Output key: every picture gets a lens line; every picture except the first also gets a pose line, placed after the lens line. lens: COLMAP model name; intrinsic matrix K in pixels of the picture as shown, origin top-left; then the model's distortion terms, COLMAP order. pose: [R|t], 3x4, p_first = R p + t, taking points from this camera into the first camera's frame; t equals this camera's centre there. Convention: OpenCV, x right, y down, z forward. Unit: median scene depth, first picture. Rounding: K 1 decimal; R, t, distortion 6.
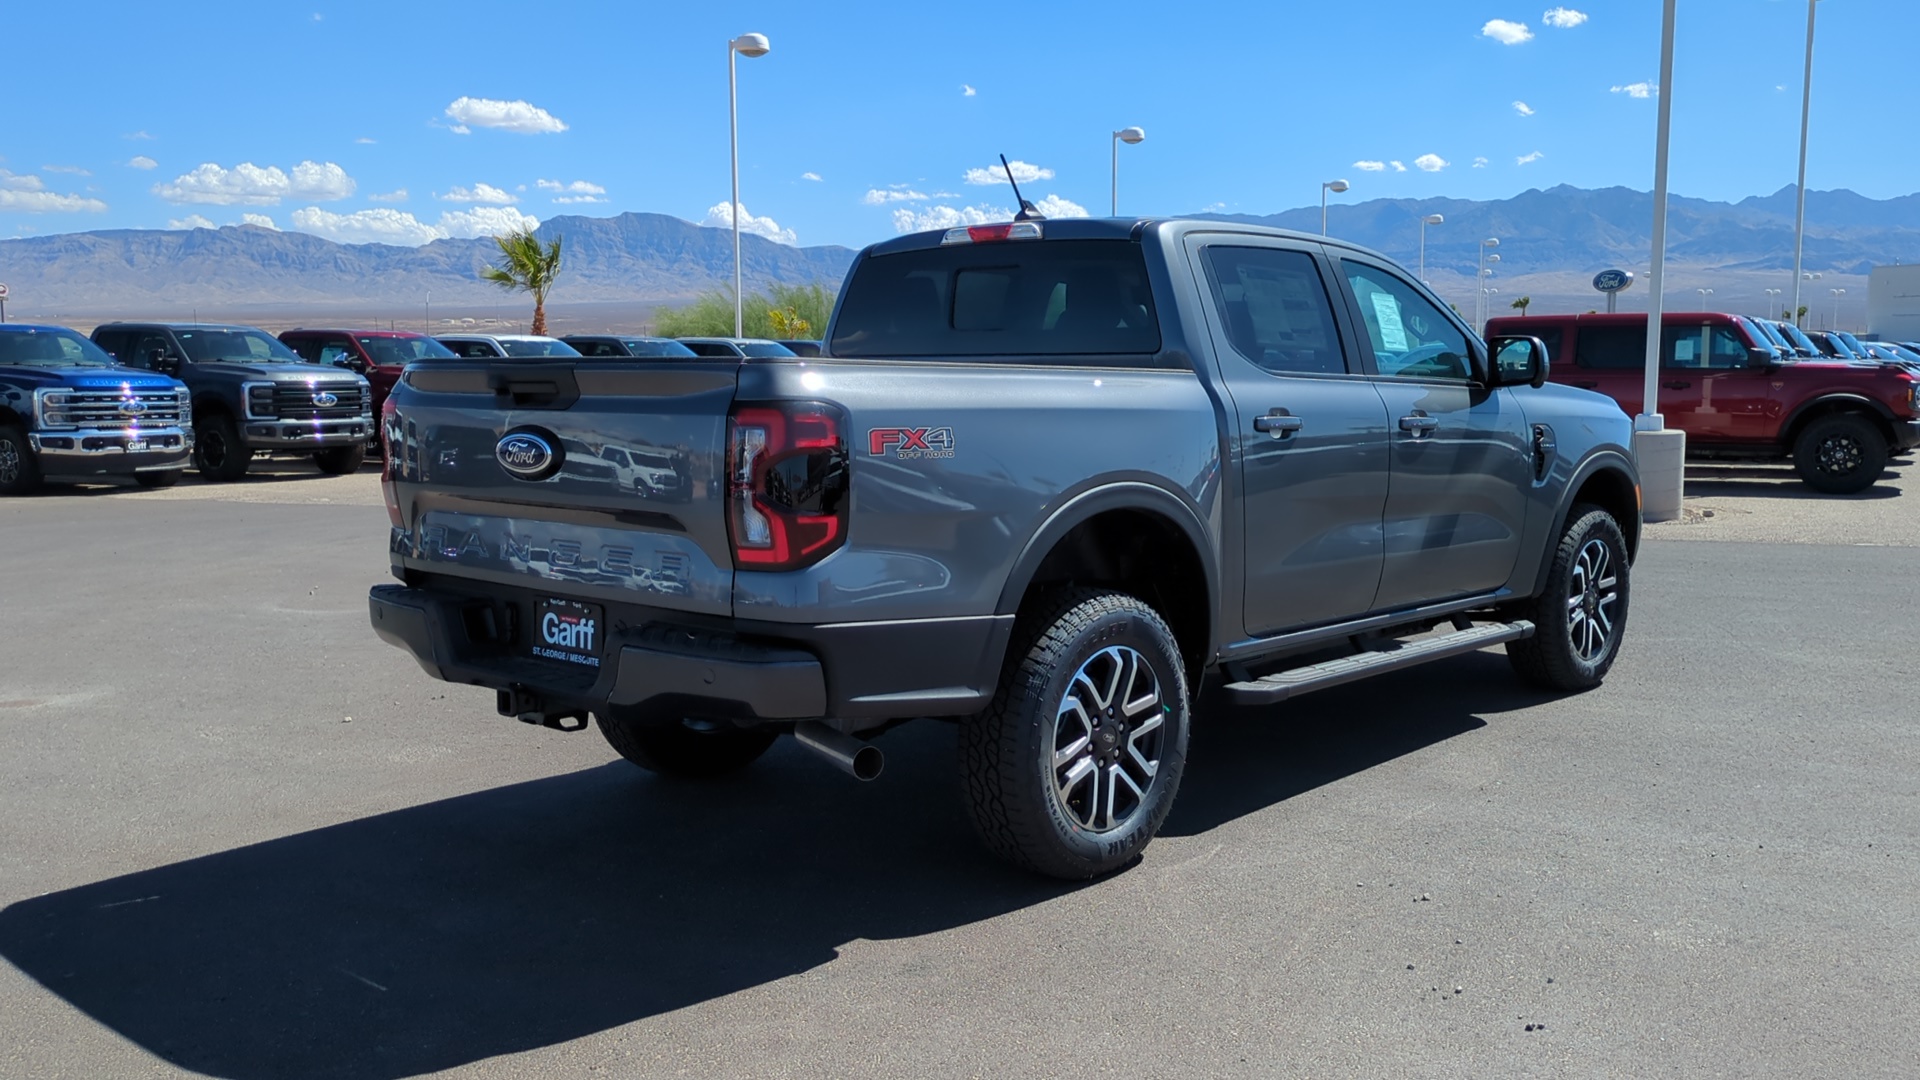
lens RADIAL K [[1686.9, 0, 962.9], [0, 1686.9, 540.2], [0, 0, 1]] dist [0.072402, -0.084950]
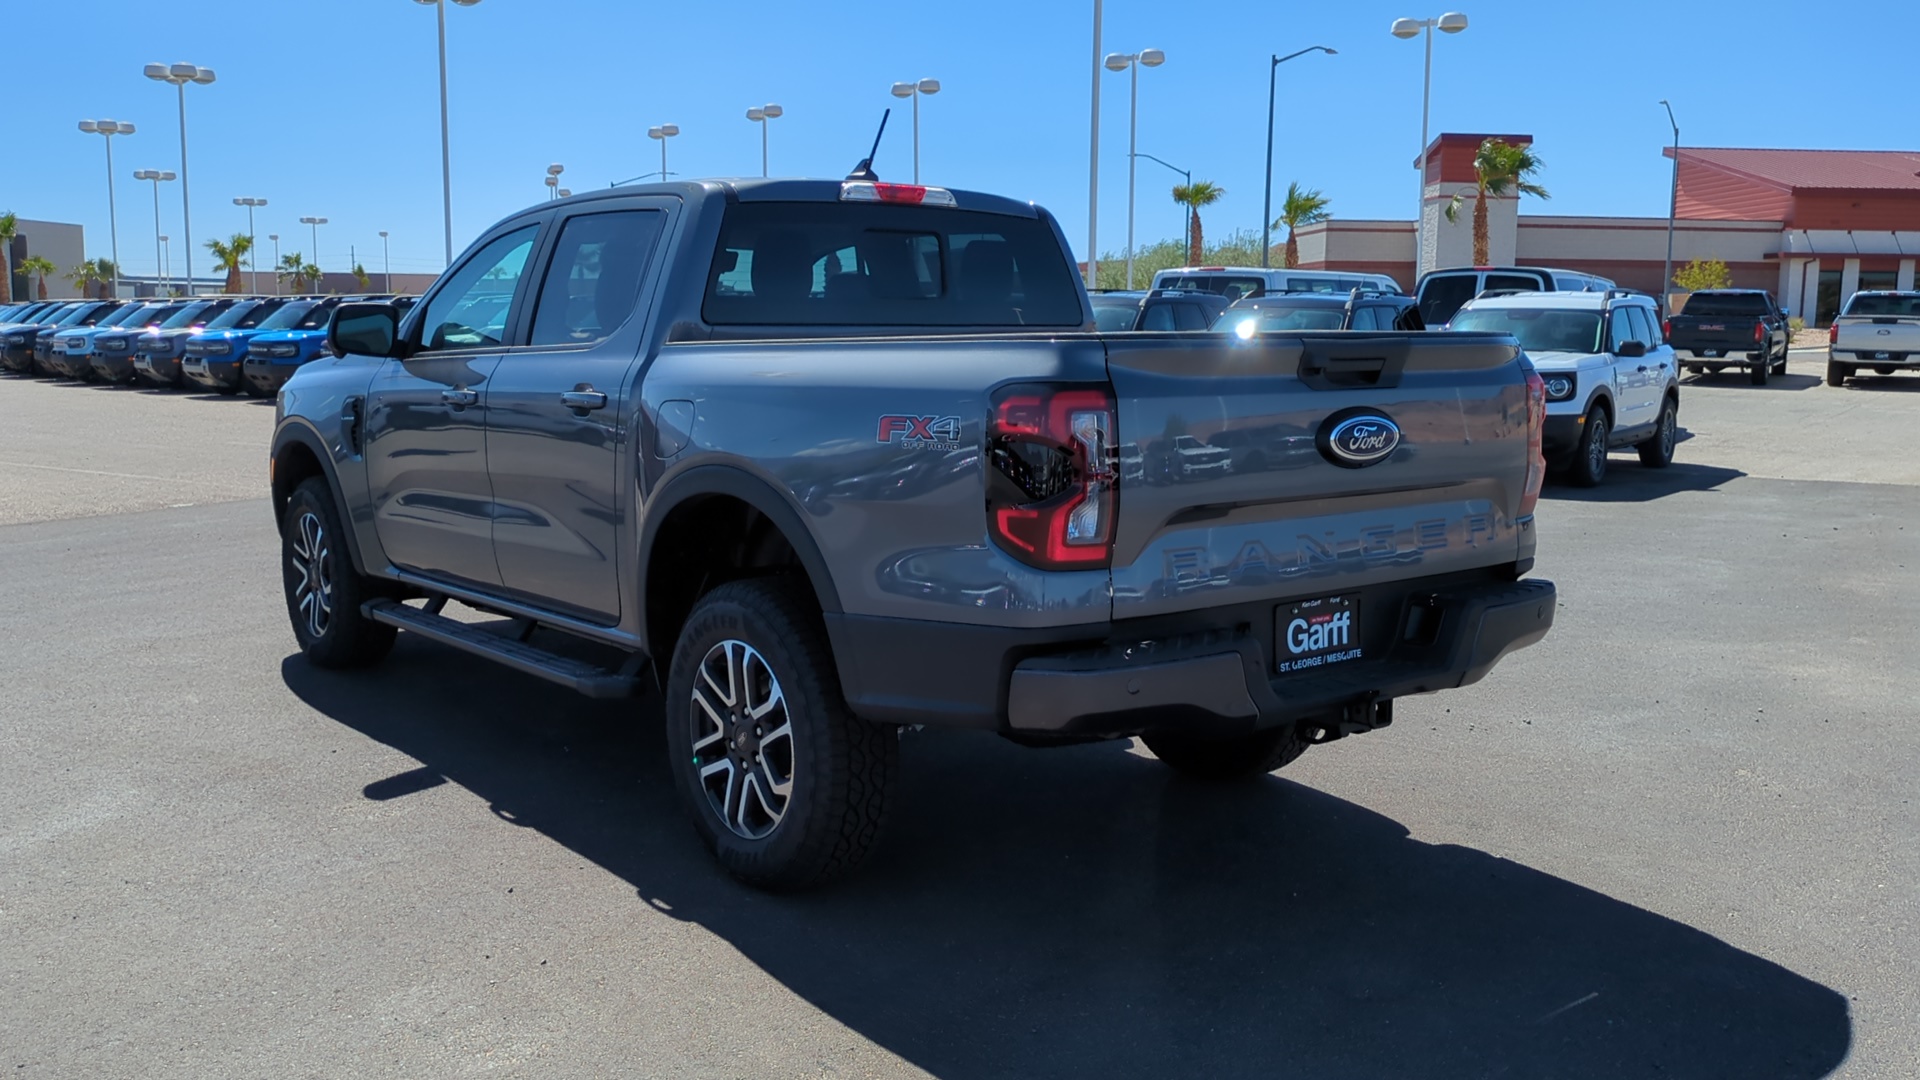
lens RADIAL K [[1686.9, 0, 990.4], [0, 1686.9, 545.7], [0, 0, 1]] dist [0.072402, -0.084950]
pose [[0.134329, -0.124422, 0.983095, -0.908460], [0.098785, 0.988826, 0.111649, -0.088469], [-0.986001, 0.082117, 0.145119, 0.823122]]
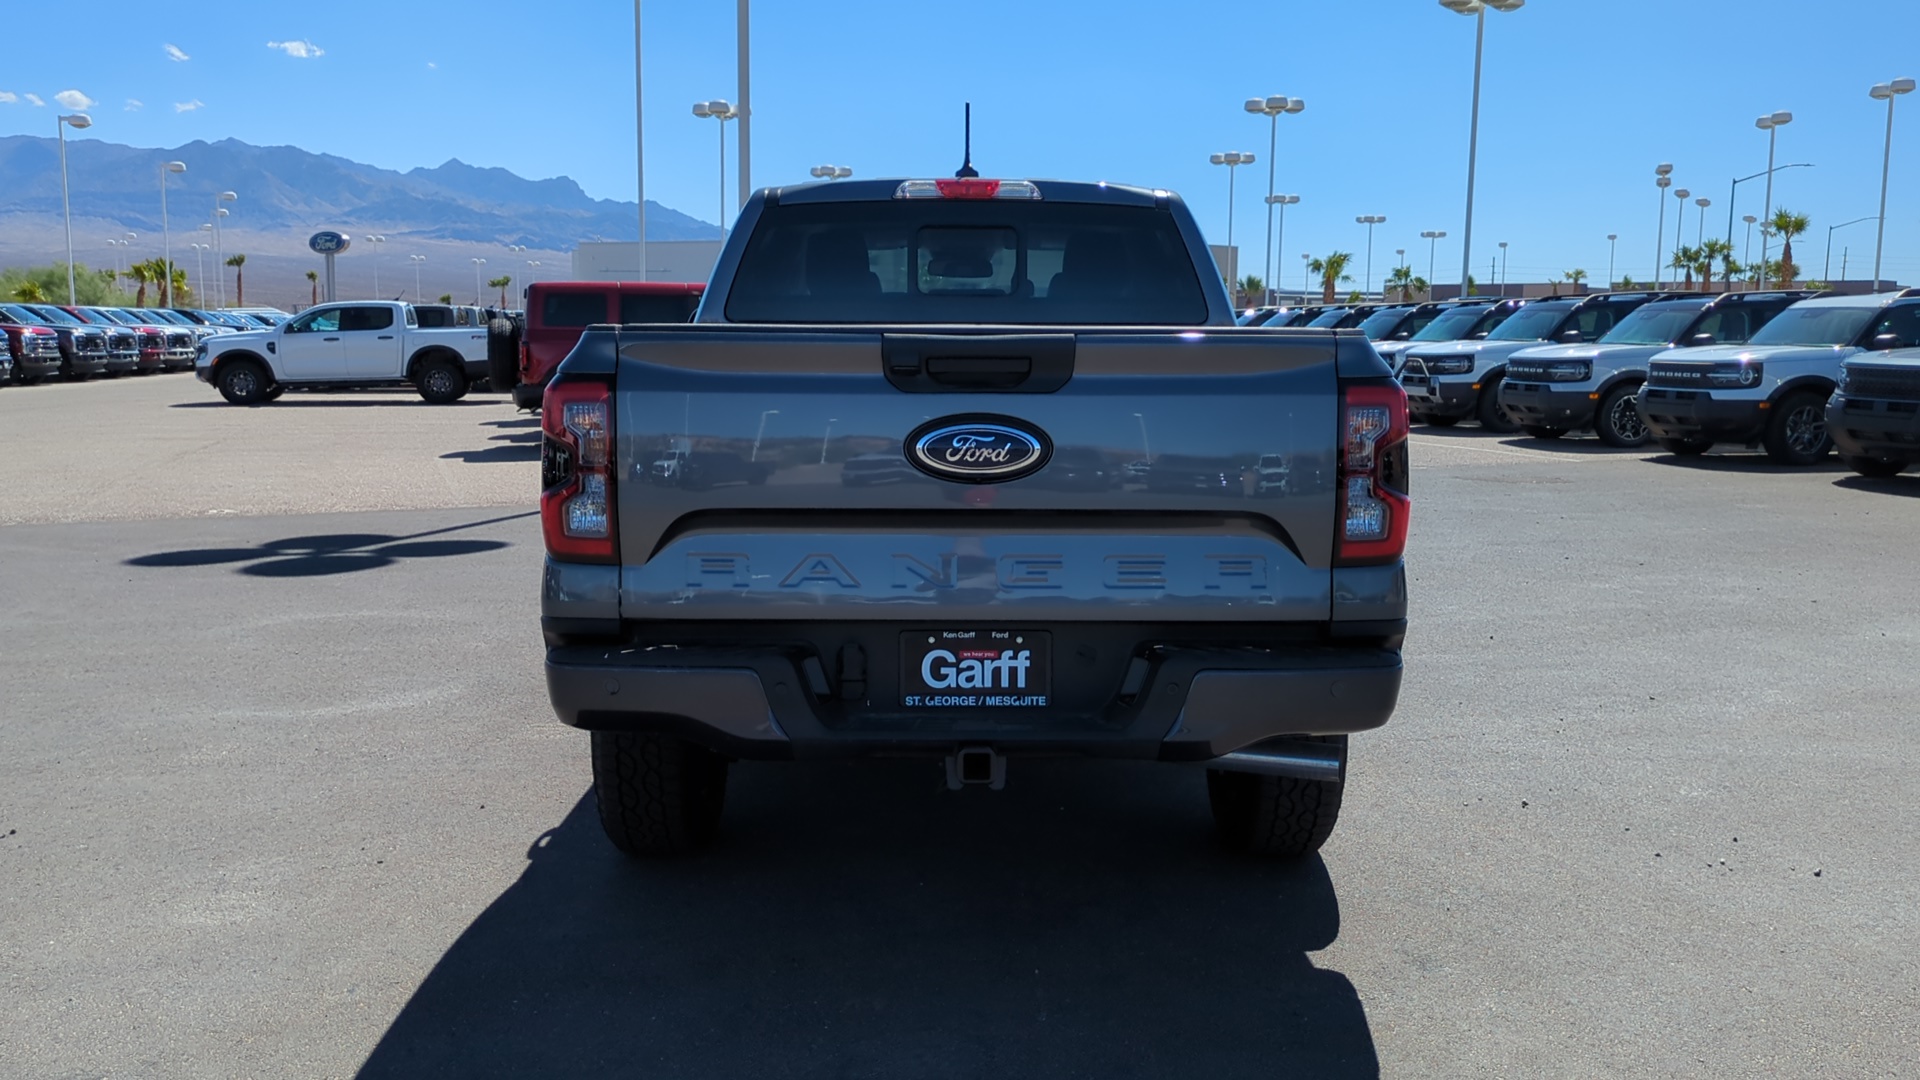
lens RADIAL K [[1686.9, 0, 971.7], [0, 1686.9, 552.2], [0, 0, 1]] dist [0.072402, -0.084950]
pose [[0.724870, -0.082174, 0.683967, -0.615111], [0.062581, 0.996610, 0.053413, -0.035088], [-0.686037, 0.004085, 0.727555, 0.333290]]
